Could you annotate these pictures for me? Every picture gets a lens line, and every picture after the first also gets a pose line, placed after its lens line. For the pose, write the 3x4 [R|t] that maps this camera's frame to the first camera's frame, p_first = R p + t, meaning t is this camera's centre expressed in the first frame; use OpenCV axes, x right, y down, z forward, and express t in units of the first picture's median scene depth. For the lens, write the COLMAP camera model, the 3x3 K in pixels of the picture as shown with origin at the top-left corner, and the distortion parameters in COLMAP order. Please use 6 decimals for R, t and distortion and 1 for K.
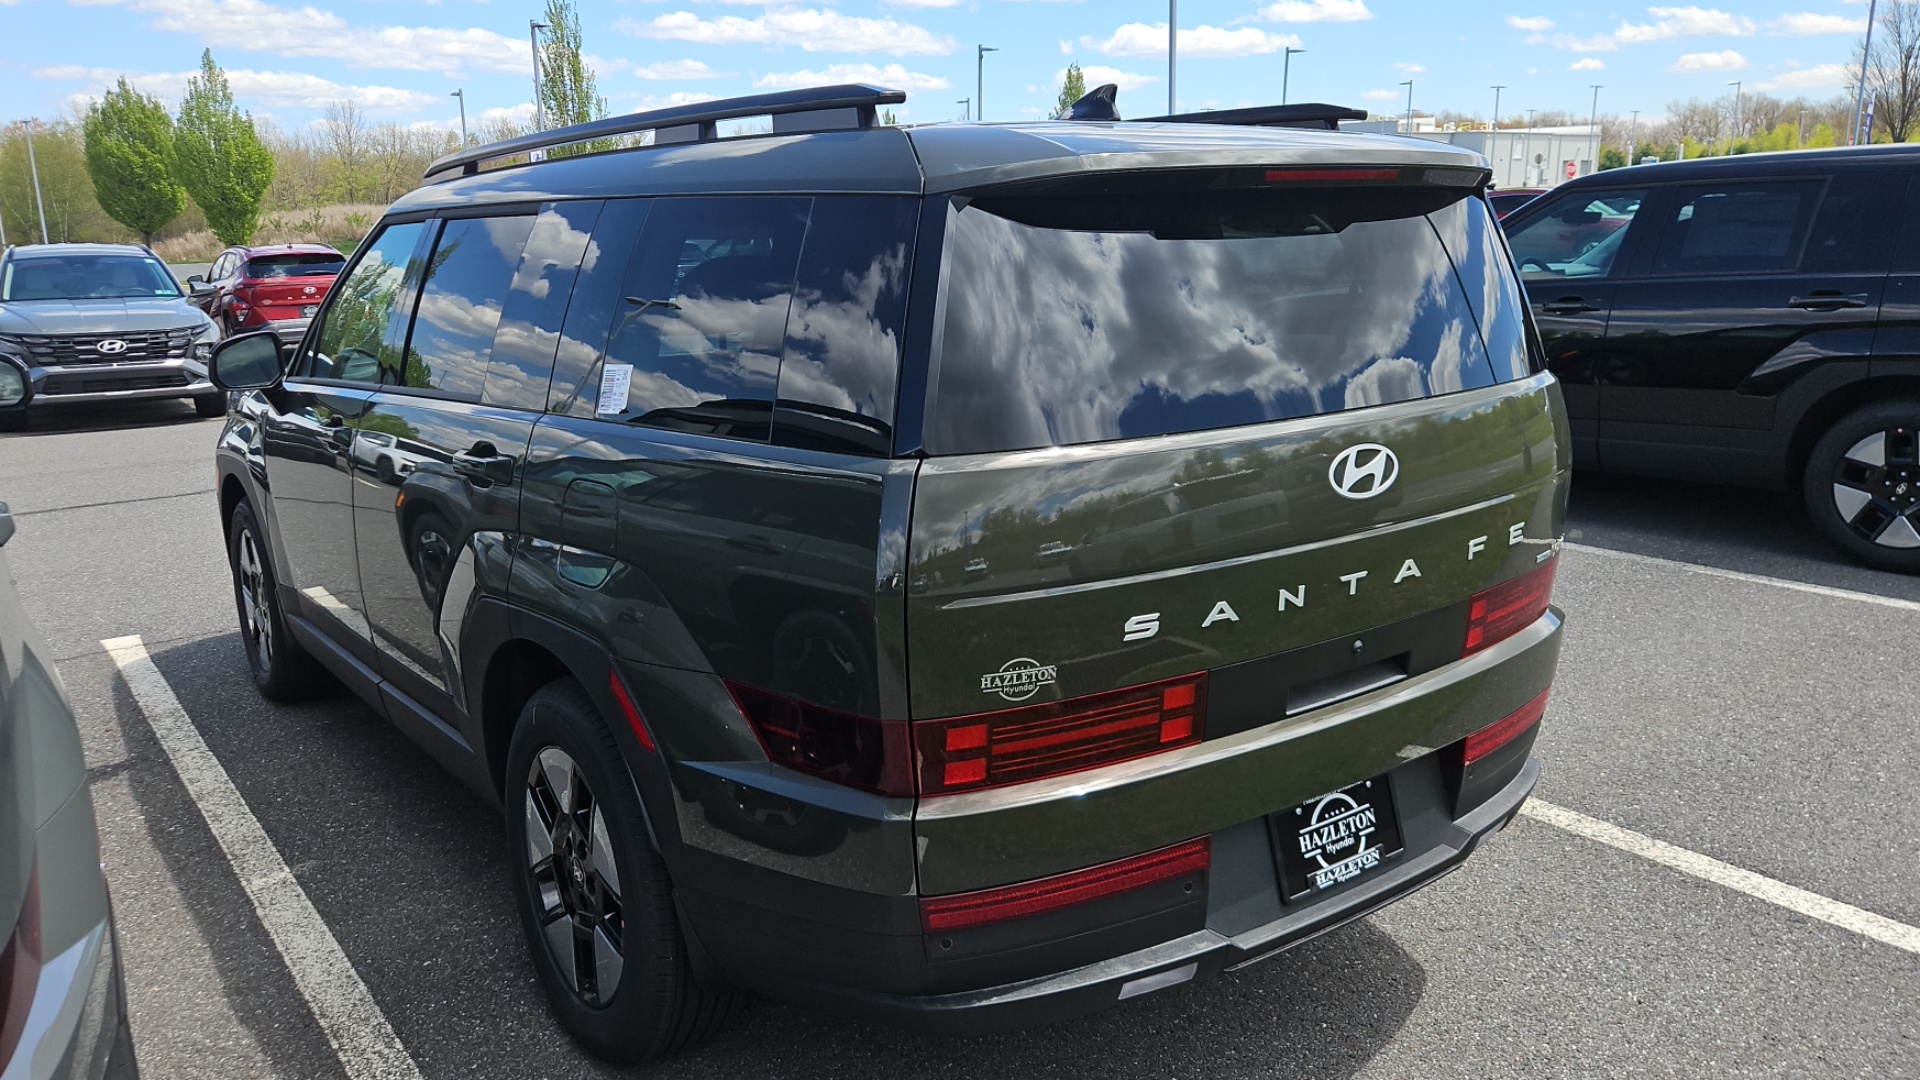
lens RADIAL K [[1450.2, 0, 966.0], [0, 1450.2, 541.1], [0, 0, 1]] dist [0.065495, -0.022772]
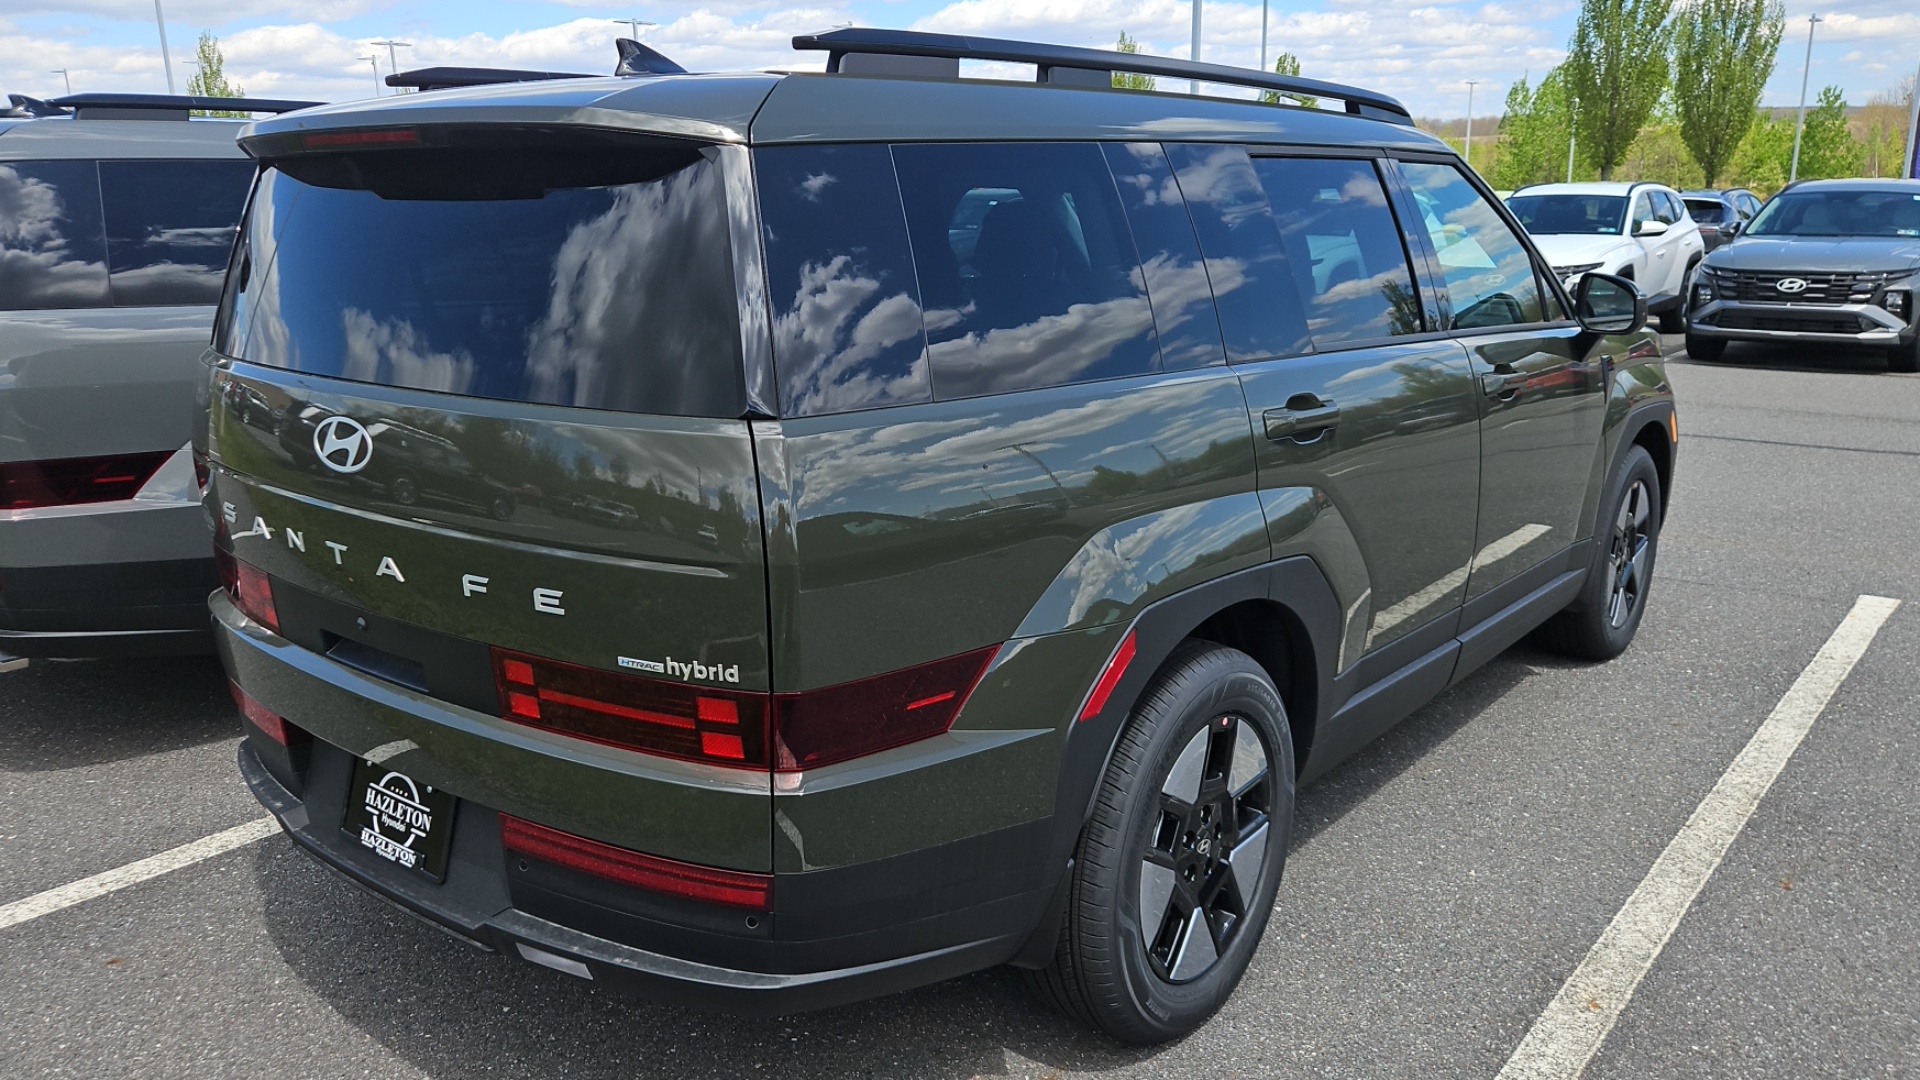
lens RADIAL K [[1450.2, 0, 939.3], [0, 1450.2, 539.3], [0, 0, 1]] dist [0.065495, -0.022772]
pose [[0.226880, 0.249864, -0.941325, 1.223573], [-0.206988, 0.956820, 0.204088, -0.253566], [0.951673, 0.148540, 0.268803, 1.056633]]
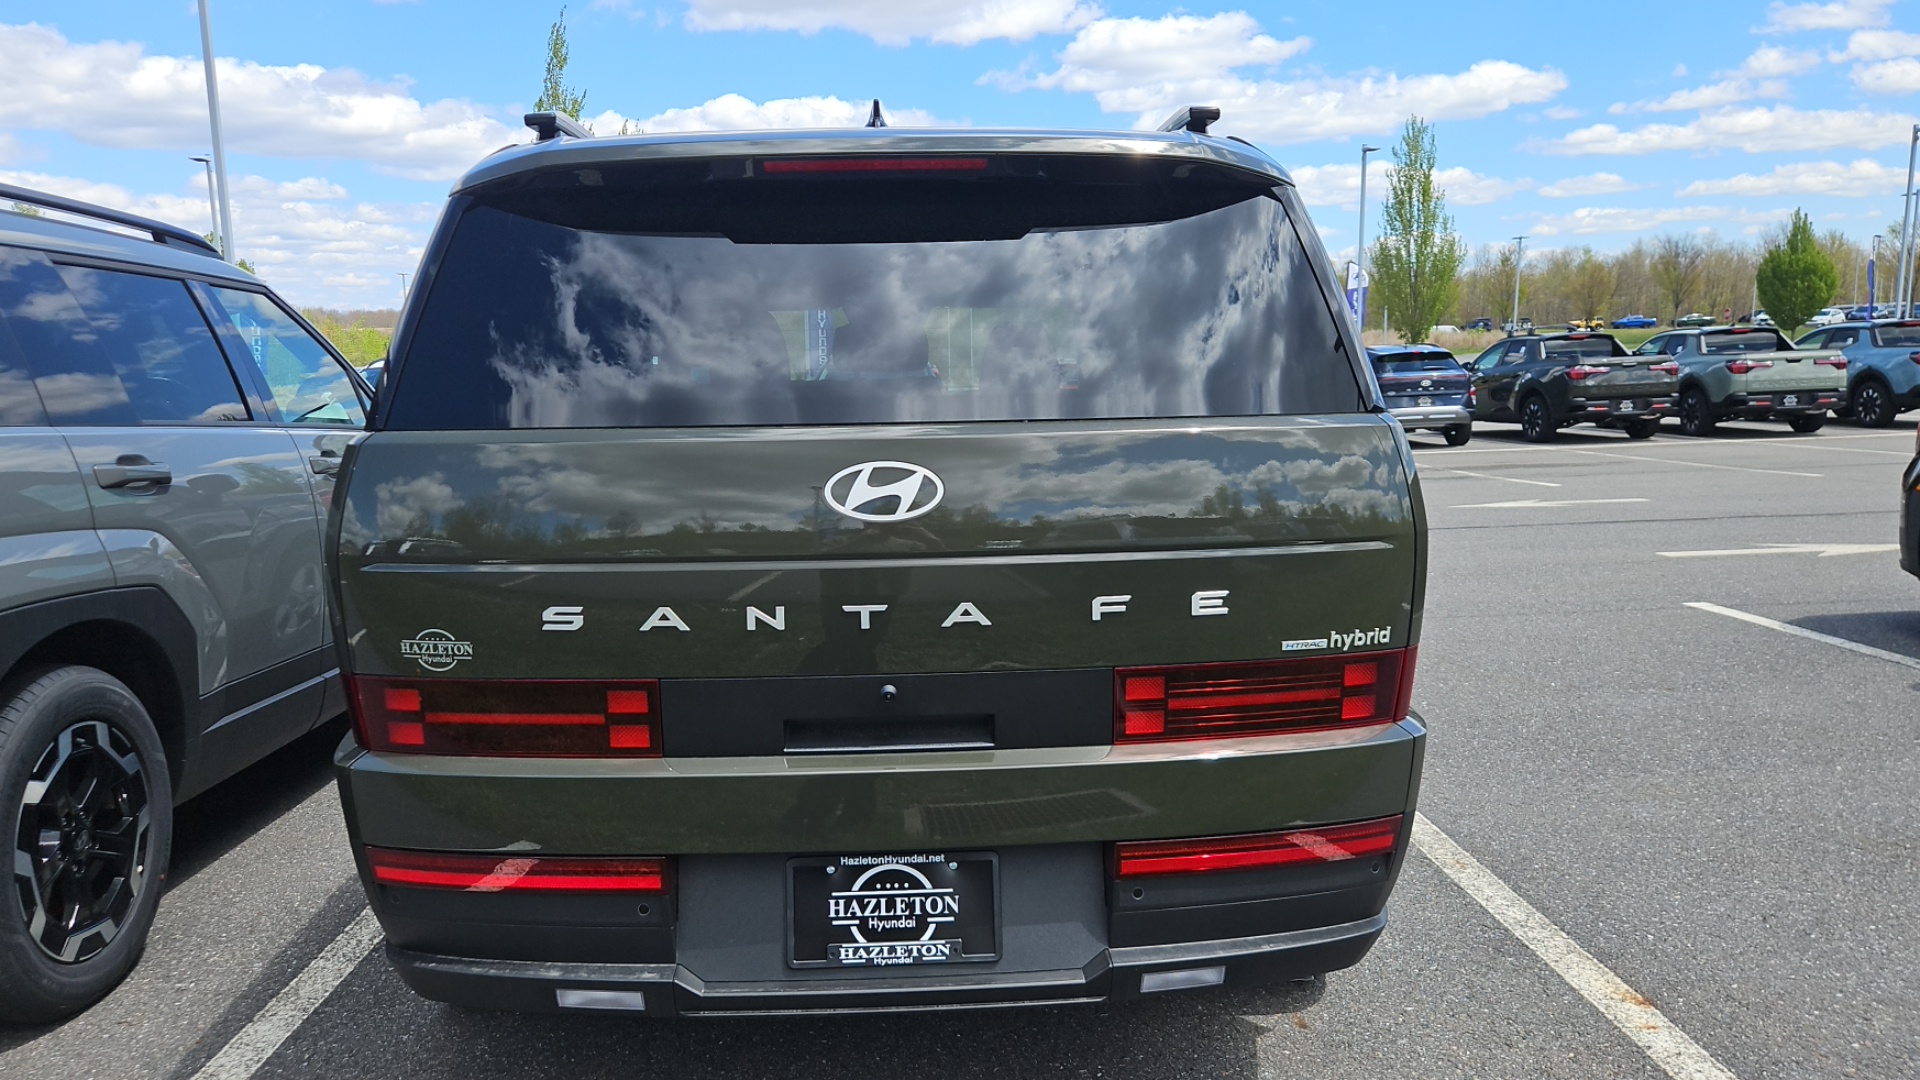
lens RADIAL K [[1450.2, 0, 942.3], [0, 1450.2, 544.4], [0, 0, 1]] dist [0.065495, -0.022772]
pose [[0.819924, 0.078892, -0.567010, 0.757754], [-0.124372, 0.991350, -0.041914, 0.015795], [0.558799, 0.104887, 0.822644, 0.276050]]
